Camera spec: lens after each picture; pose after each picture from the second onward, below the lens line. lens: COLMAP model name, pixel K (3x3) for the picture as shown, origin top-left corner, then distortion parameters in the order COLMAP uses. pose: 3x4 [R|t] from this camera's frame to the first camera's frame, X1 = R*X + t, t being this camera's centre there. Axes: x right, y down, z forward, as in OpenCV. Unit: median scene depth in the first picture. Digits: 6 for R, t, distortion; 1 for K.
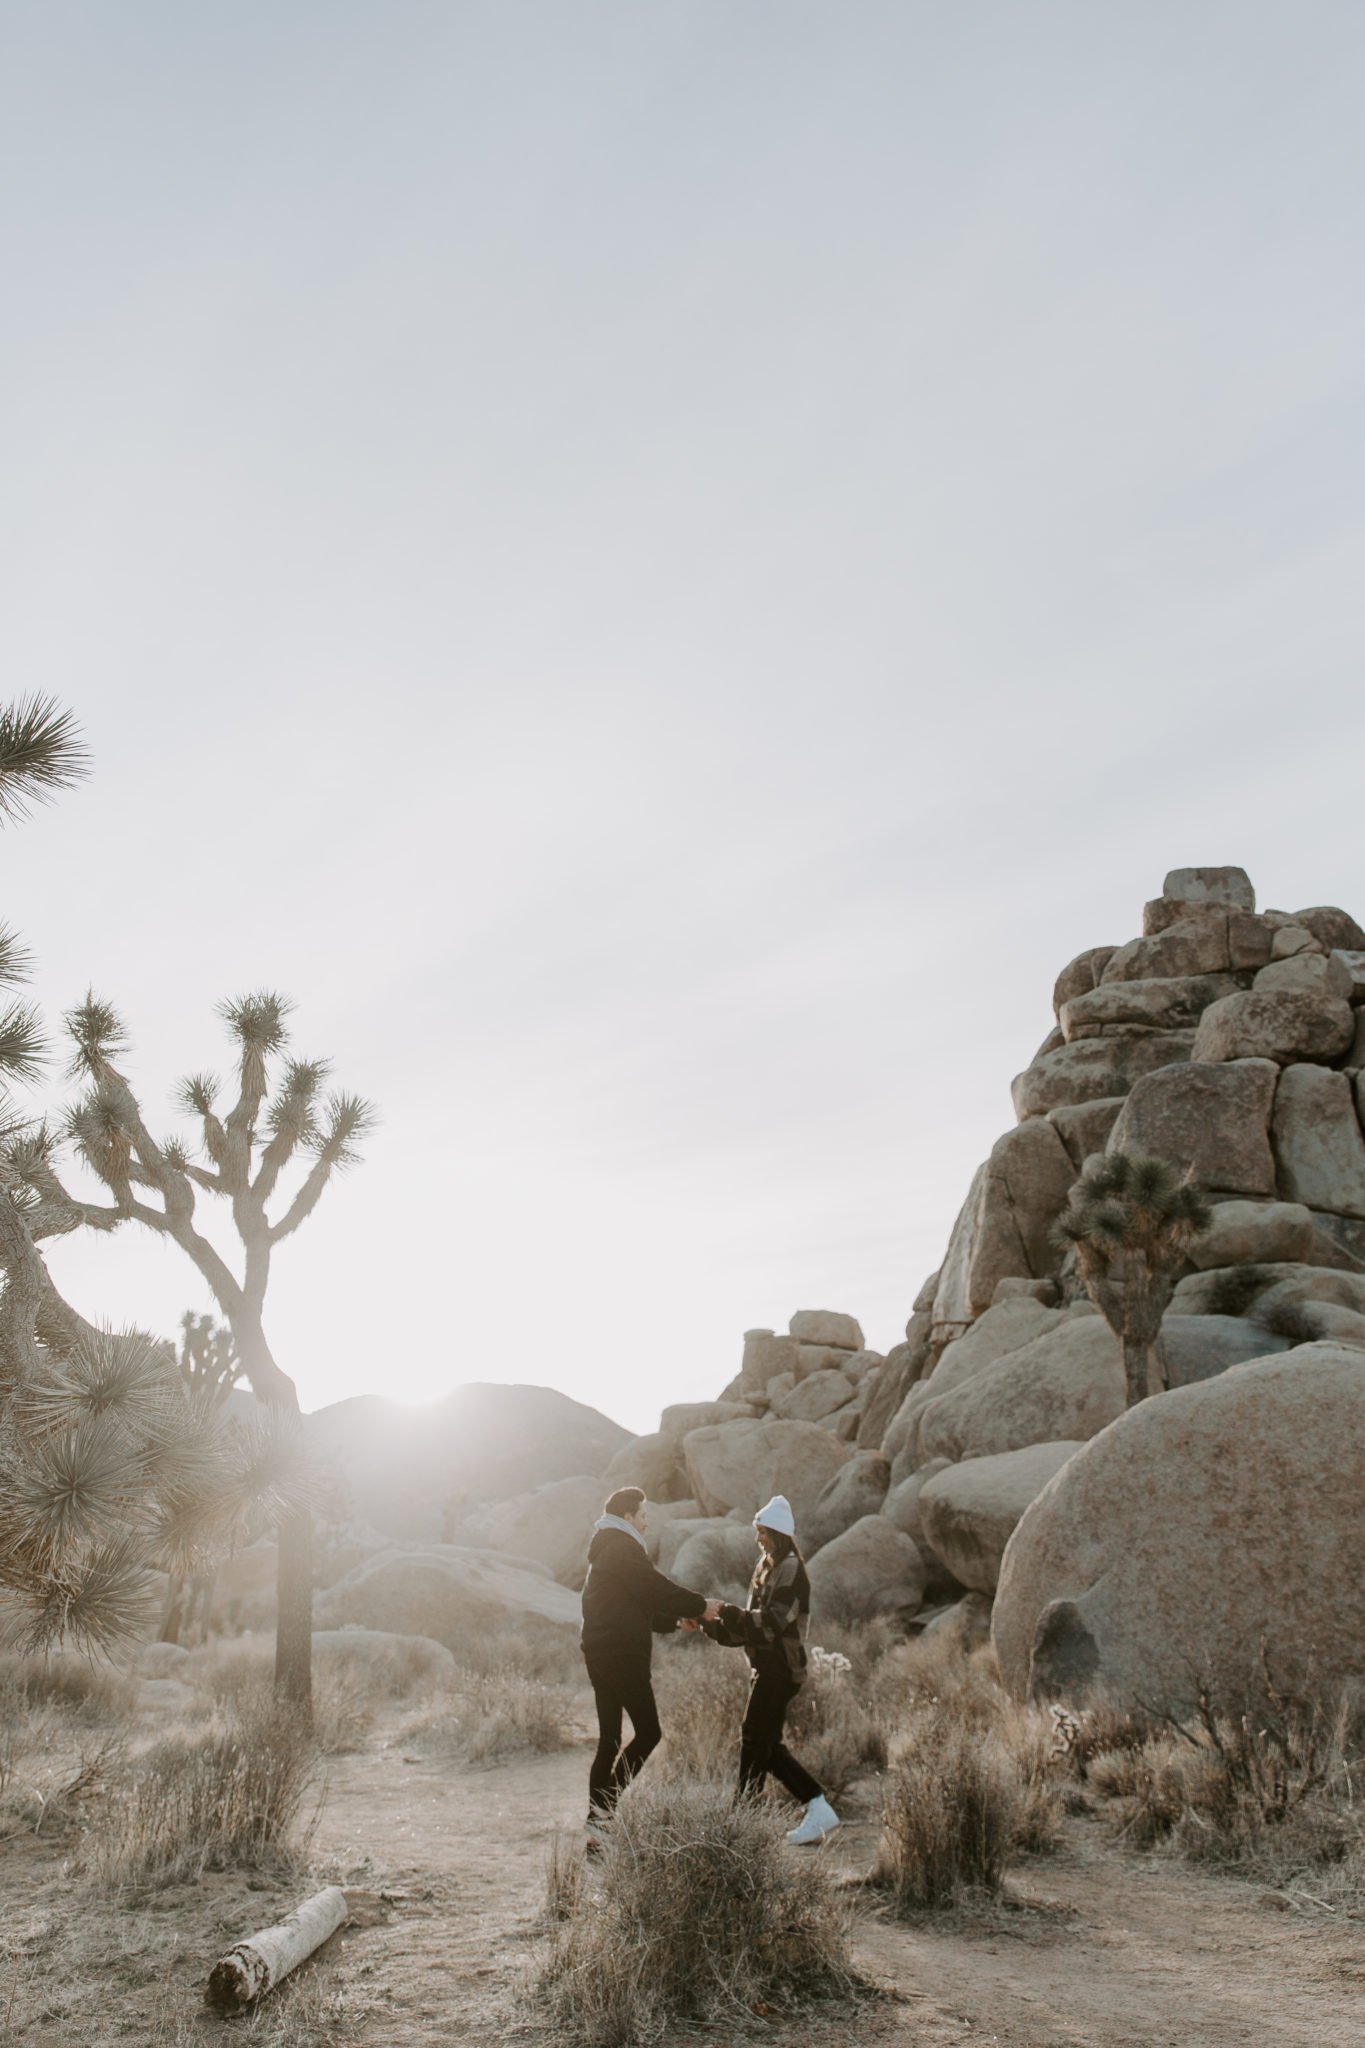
lens RADIAL K [[1393.0, 0, 659.9], [0, 1393.0, 1017.5], [0, 0, 1]] dist [0.019168, -0.007129]
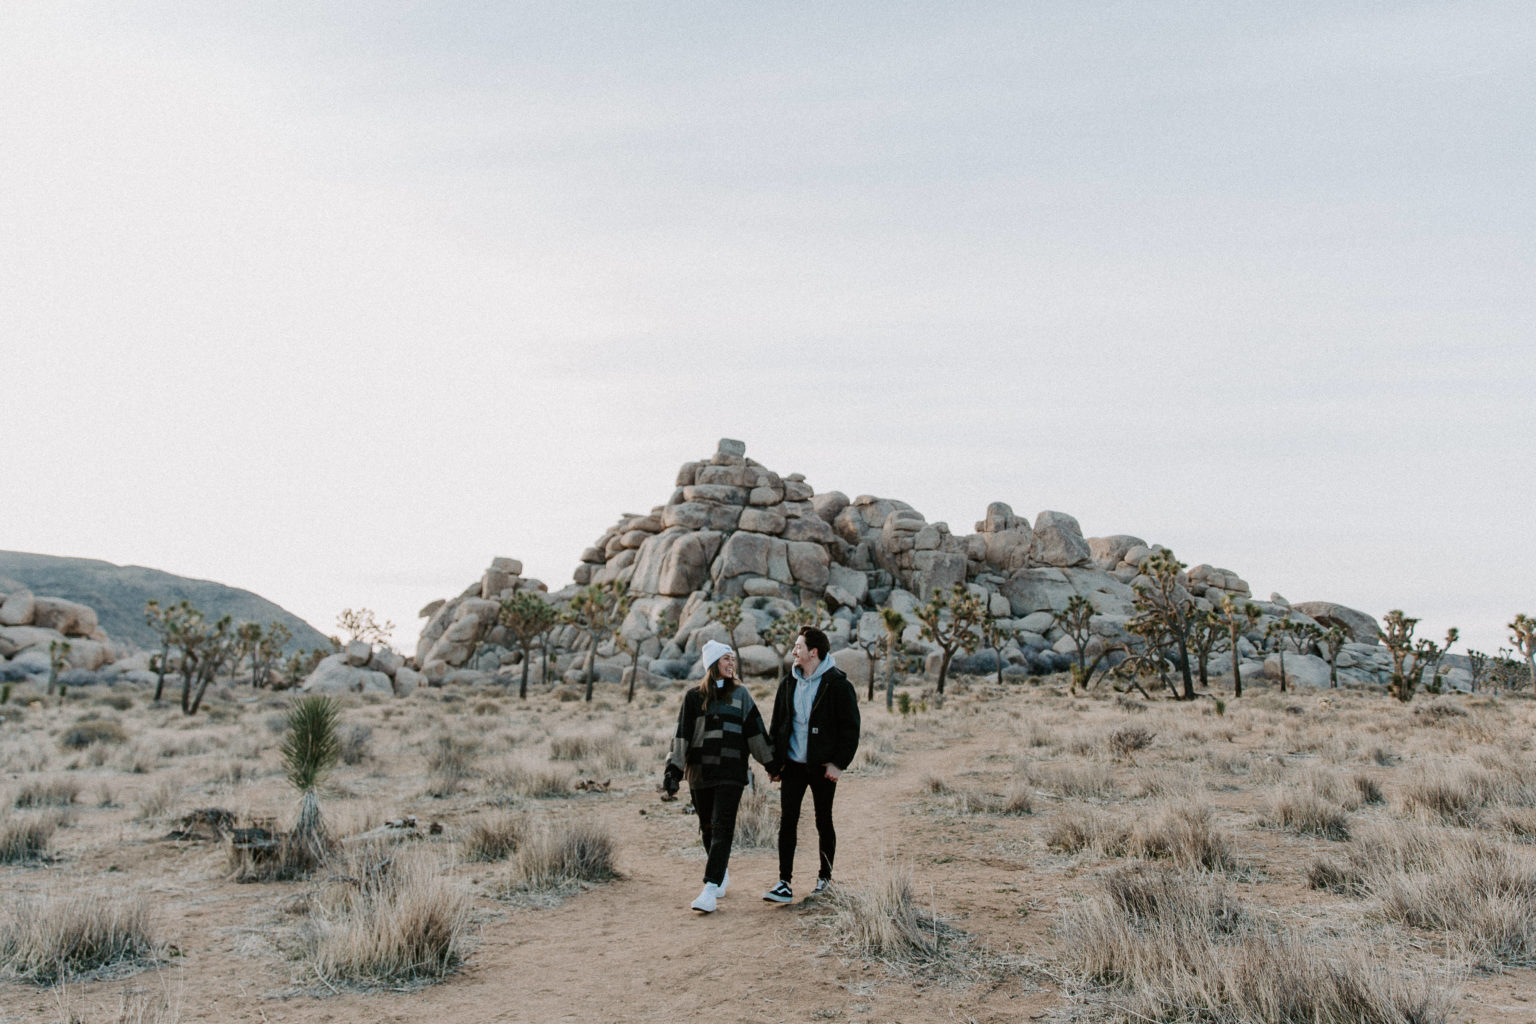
lens RADIAL K [[1044.8, 0, 742.5], [0, 1044.8, 502.2], [0, 0, 1]] dist [0.019168, -0.007129]
pose [[0.819017, 0.093930, 0.566028, -1.352384], [-0.214574, 0.965069, 0.150331, -0.523459], [-0.532136, -0.244578, 0.810563, -1.325721]]
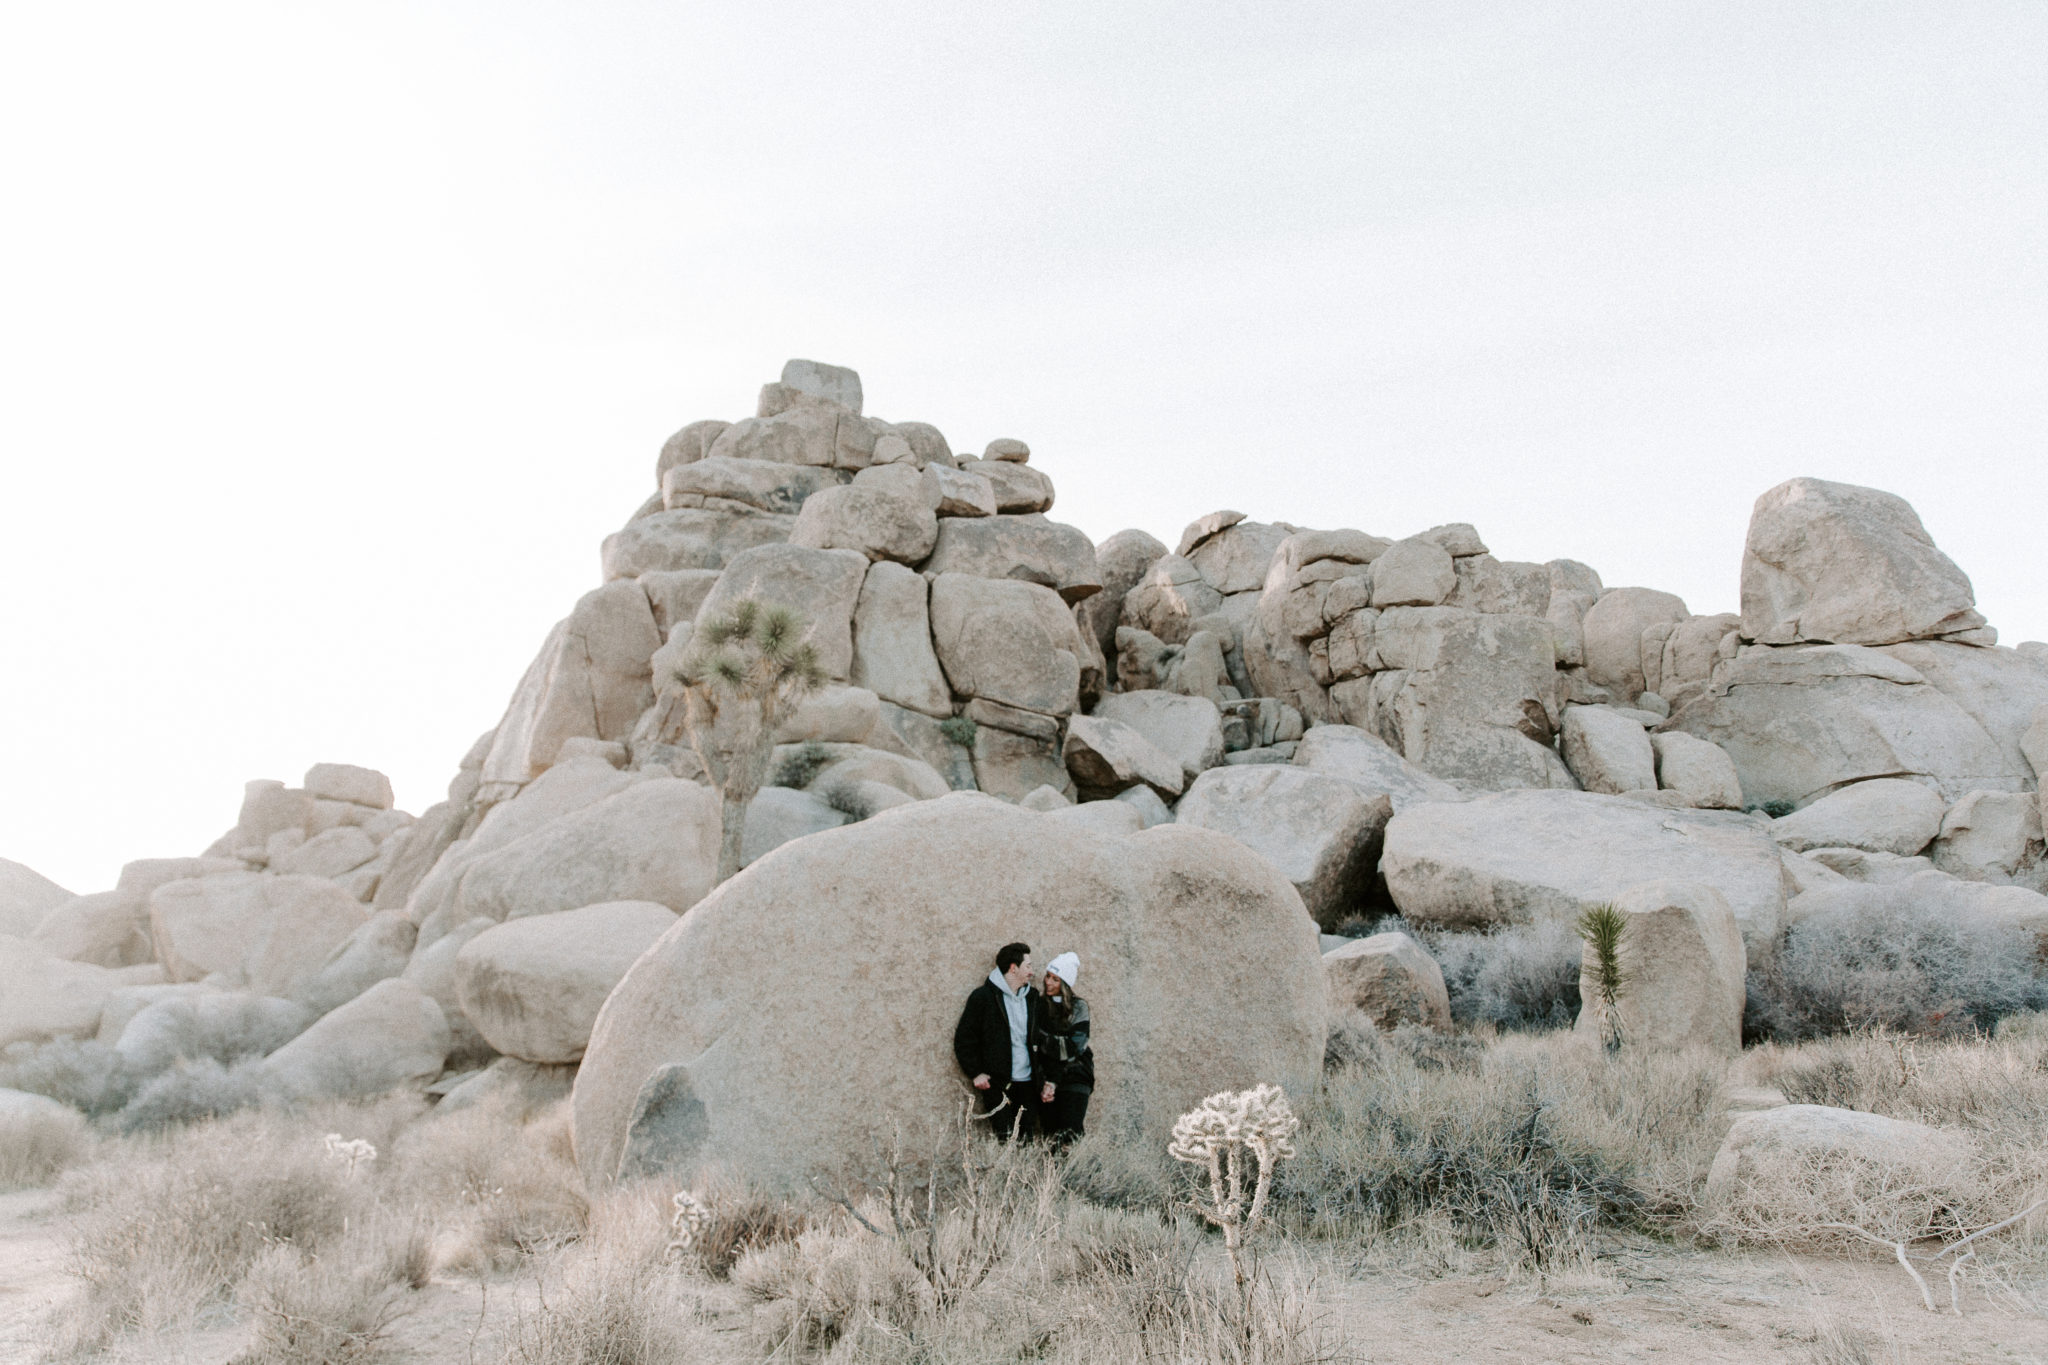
lens RADIAL K [[1393.0, 0, 1008.7], [0, 1393.0, 688.2], [0, 0, 1]] dist [0.019168, -0.007129]
pose [[0.845339, 0.105908, 0.523627, -0.001474], [-0.175297, 0.980873, 0.084608, 0.025416], [-0.504652, -0.163312, 0.847736, 0.064472]]
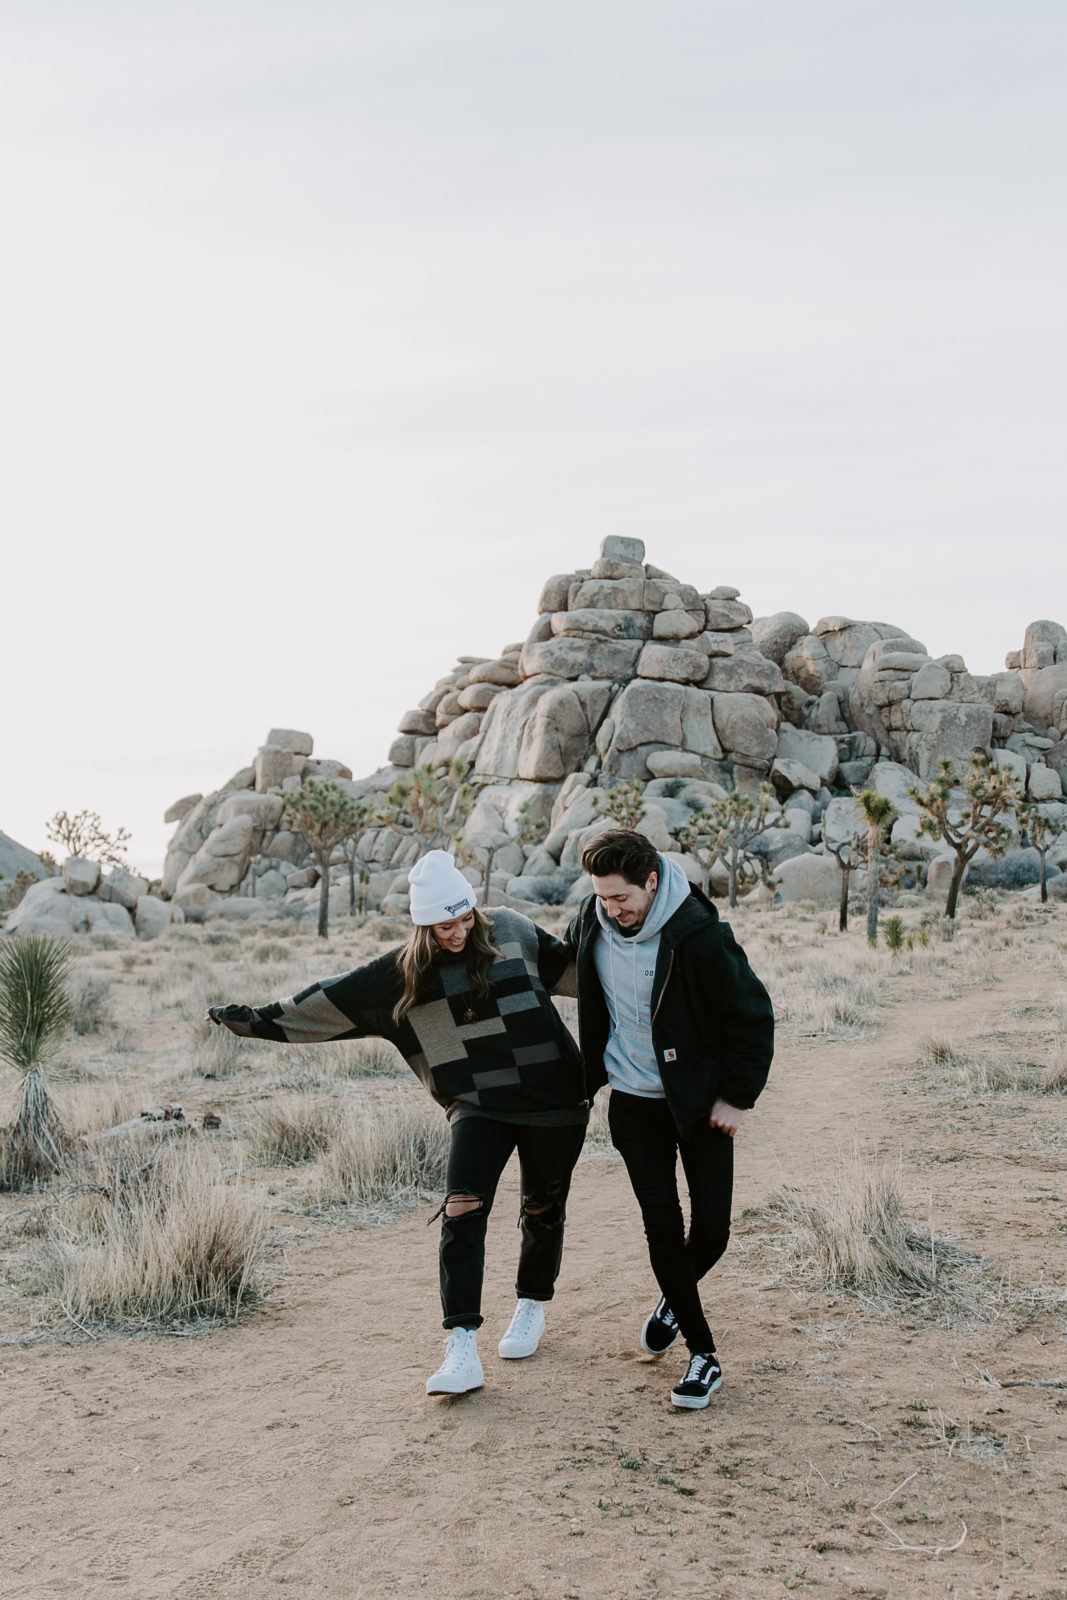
lens RADIAL K [[1592.3, 0, 532.0], [0, 1592.3, 827.3], [0, 0, 1]] dist [0.019498, 0.000000]
pose [[0.858434, 0.005894, 0.512889, -1.354624], [-0.172664, 0.944896, 0.278133, -0.524622], [-0.482988, -0.327317, 0.812149, -1.329437]]
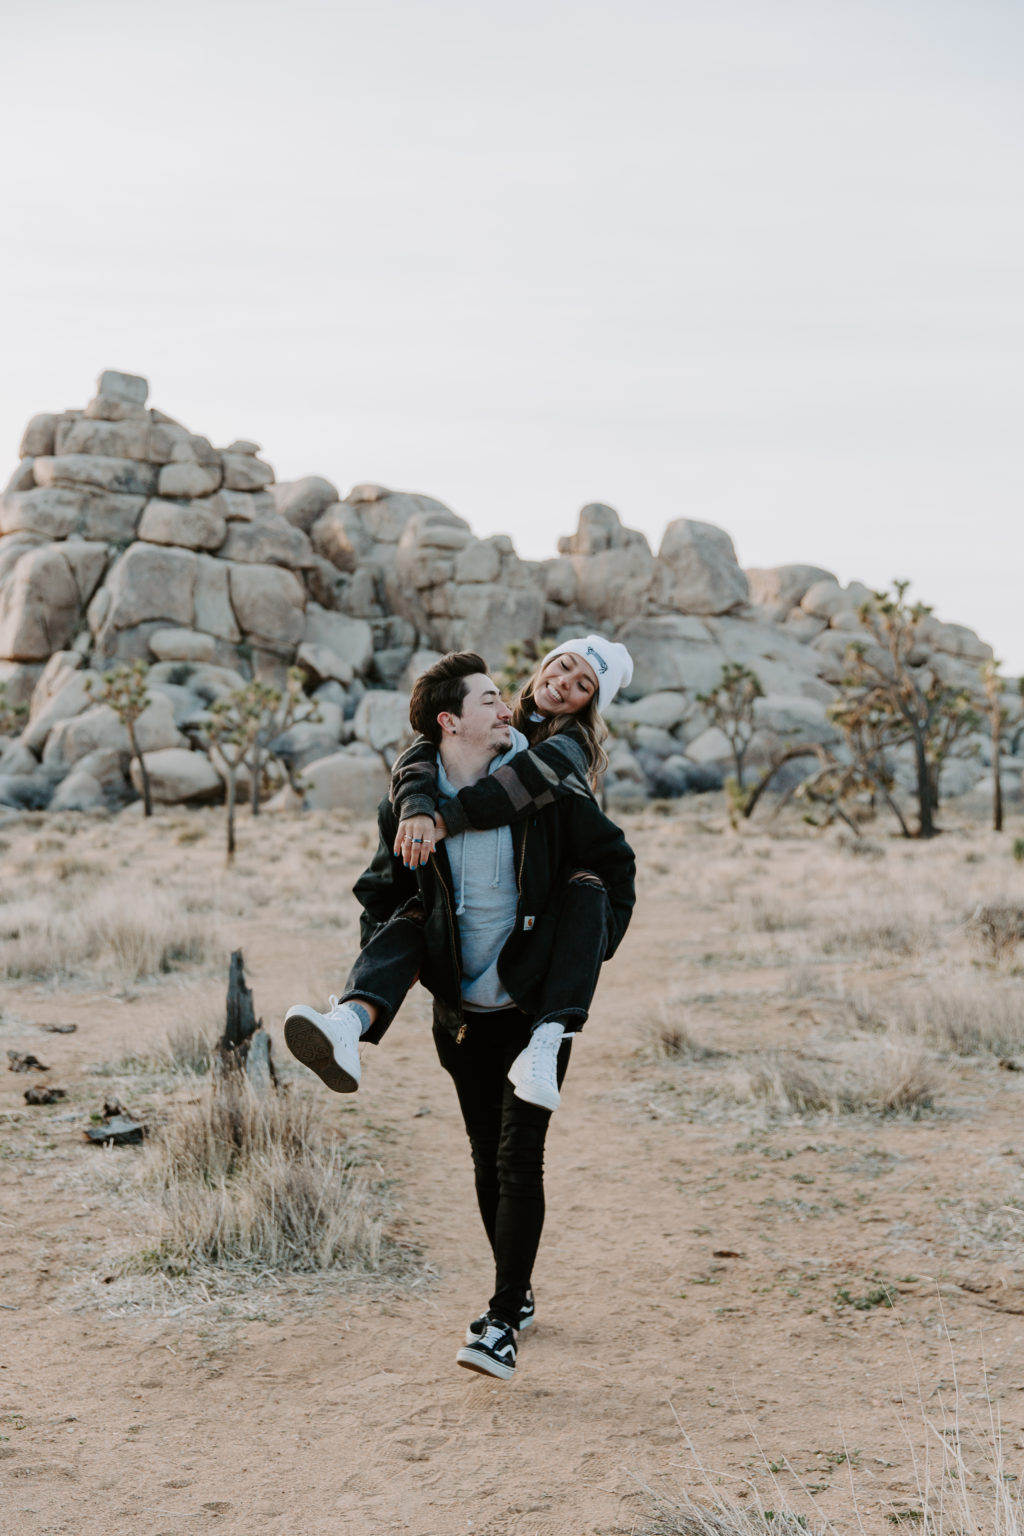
lens RADIAL K [[1791.7, 0, 450.0], [0, 1791.7, 817.2], [0, 0, 1]] dist [0.014094, 0.000000]
pose [[0.709636, -0.010044, 0.704497, -1.291376], [-0.257548, 0.927003, 0.272644, -0.481056], [-0.655809, -0.374920, 0.655247, -1.225689]]
